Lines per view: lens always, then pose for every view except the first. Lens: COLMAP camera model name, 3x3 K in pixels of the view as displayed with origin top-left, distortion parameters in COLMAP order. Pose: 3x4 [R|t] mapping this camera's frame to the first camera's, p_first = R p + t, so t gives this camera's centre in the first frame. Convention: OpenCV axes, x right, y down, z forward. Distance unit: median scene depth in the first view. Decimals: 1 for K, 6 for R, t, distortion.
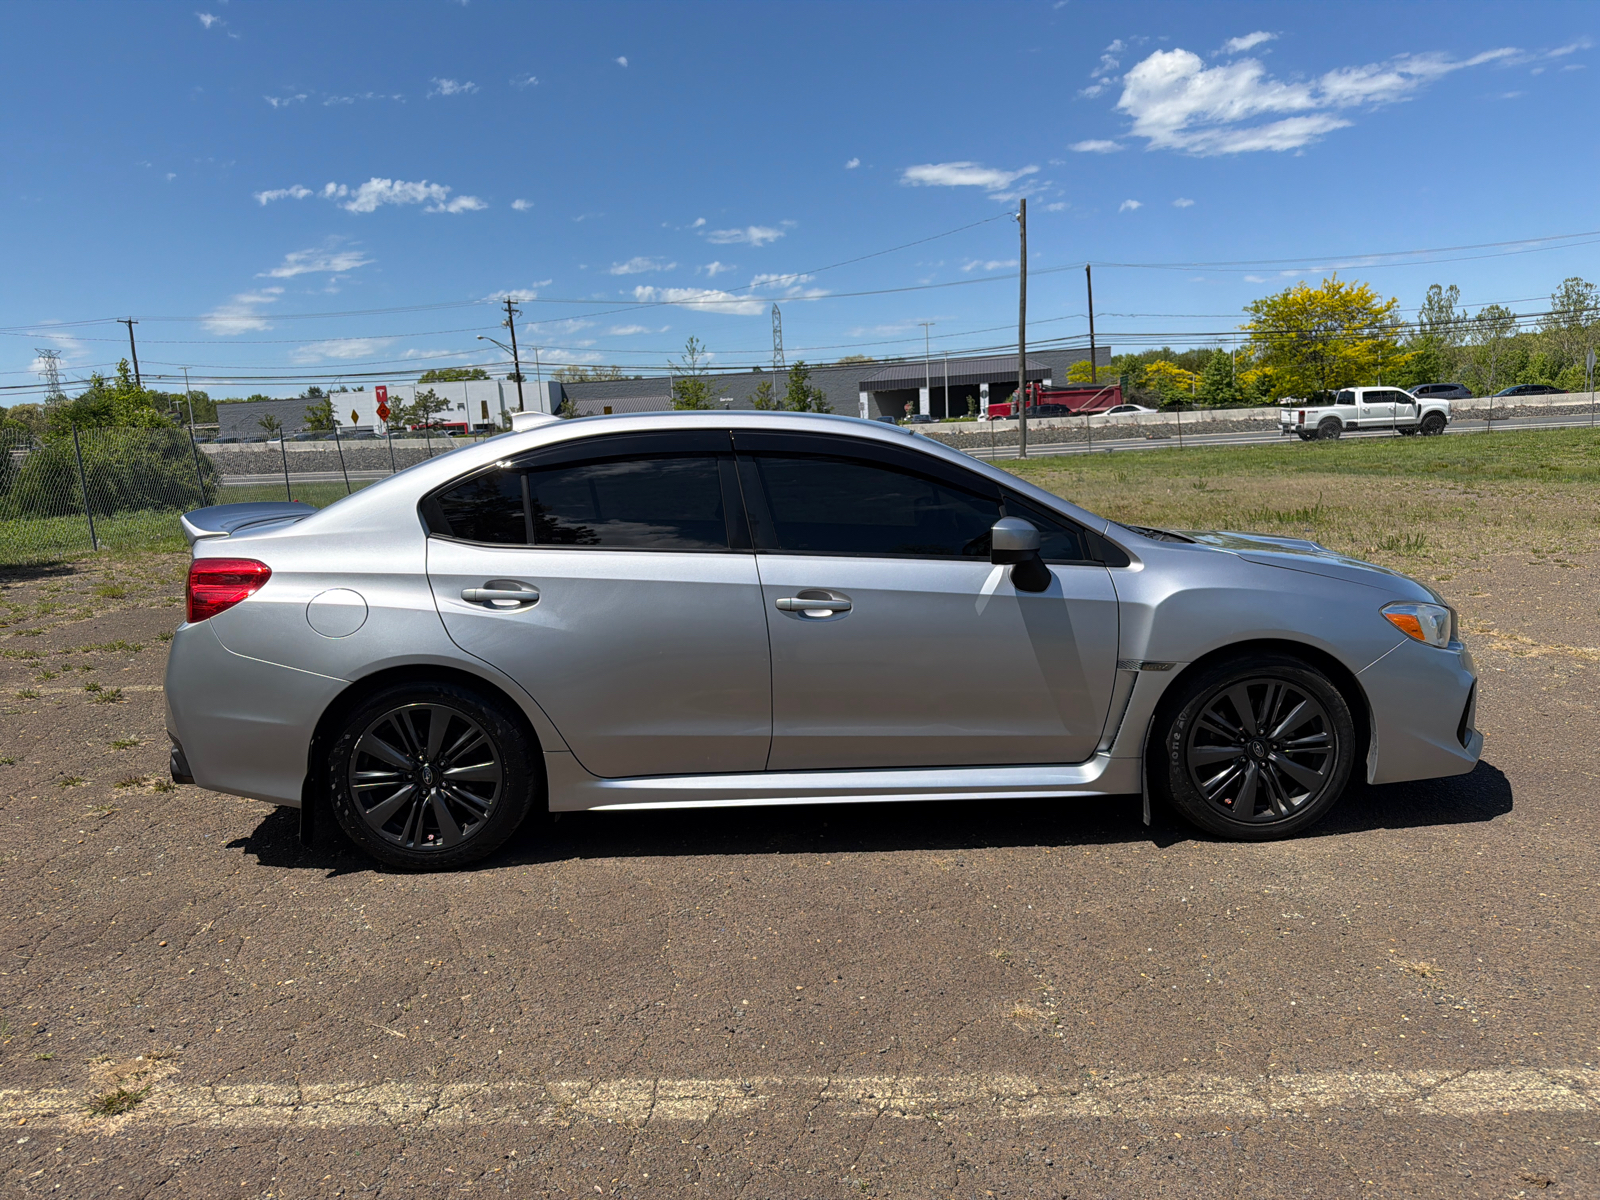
lens RADIAL K [[1183.4, 0, 797.0], [0, 1183.4, 602.2], [0, 0, 1]] dist [0.035526, -0.052980]
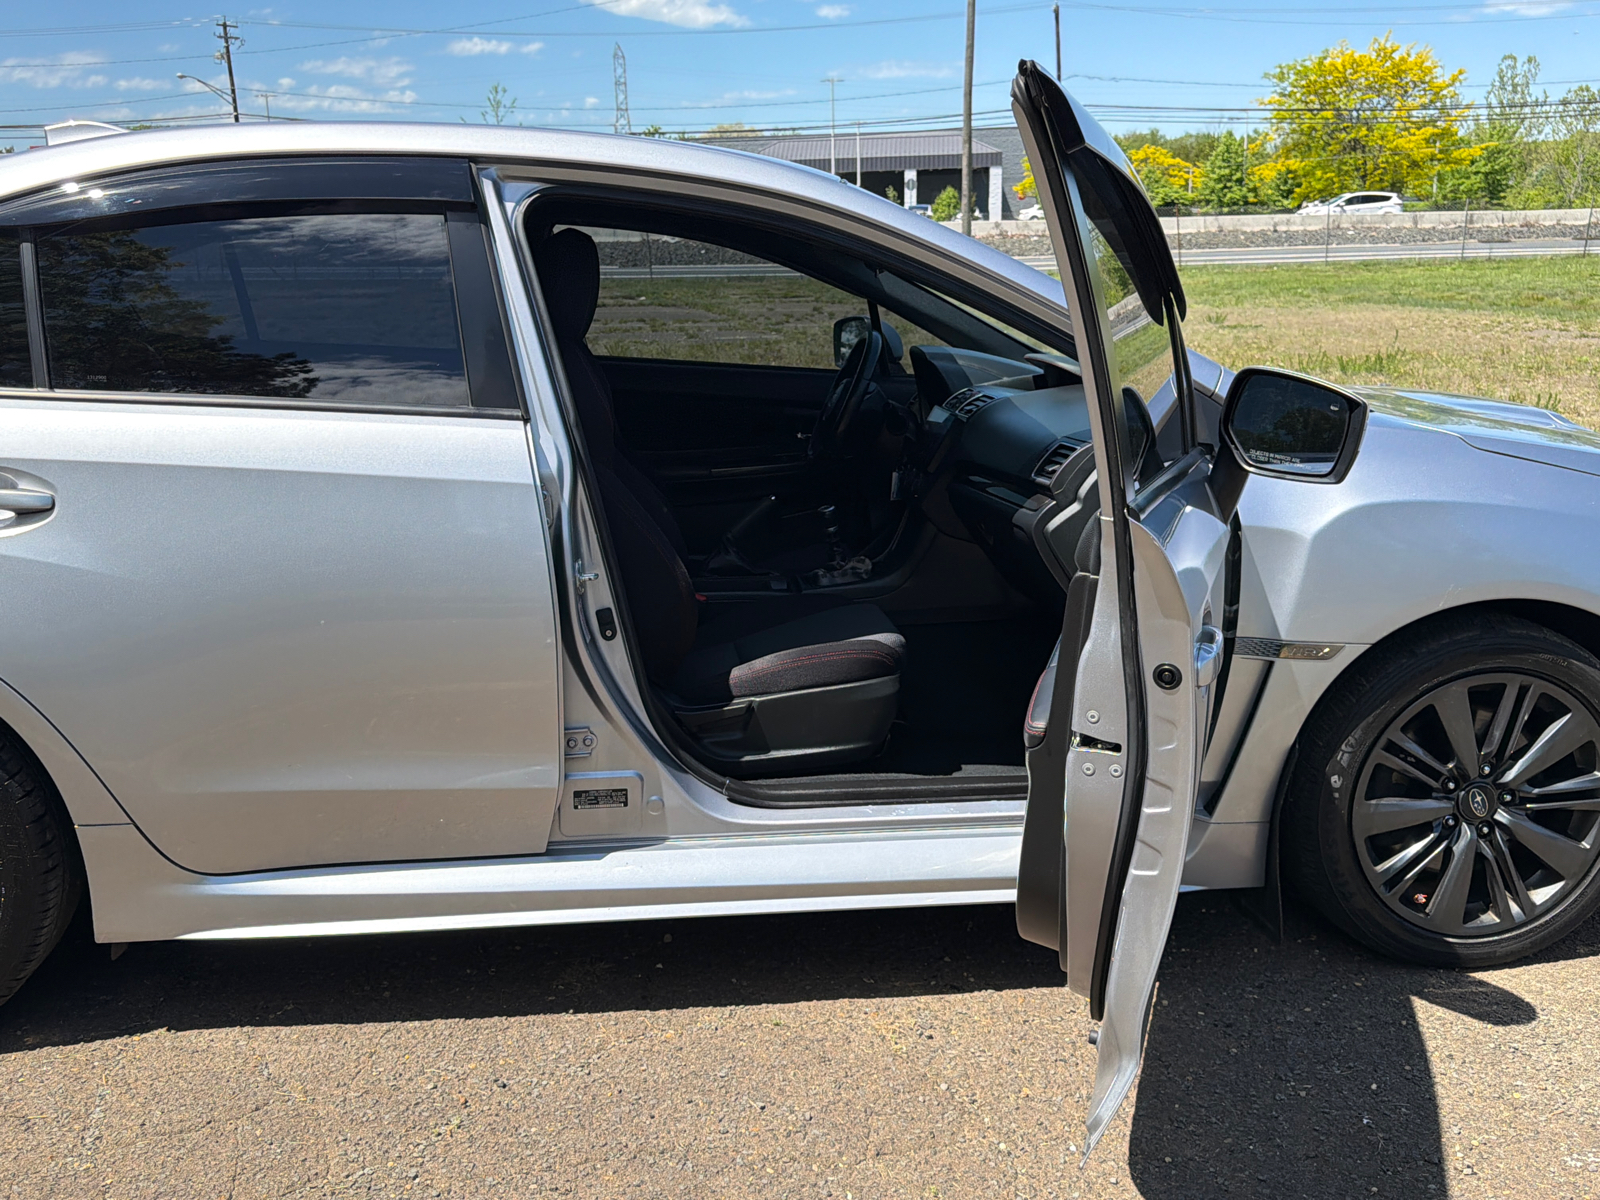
lens RADIAL K [[1513.1, 0, 801.7], [0, 1513.1, 603.8], [0, 0, 1]] dist [0.061120, -0.114972]
pose [[0.995194, 0.004764, 0.097803, 0.005992], [-0.013597, 0.995862, 0.089851, -0.007608], [-0.096970, -0.090749, 0.991141, 0.119827]]
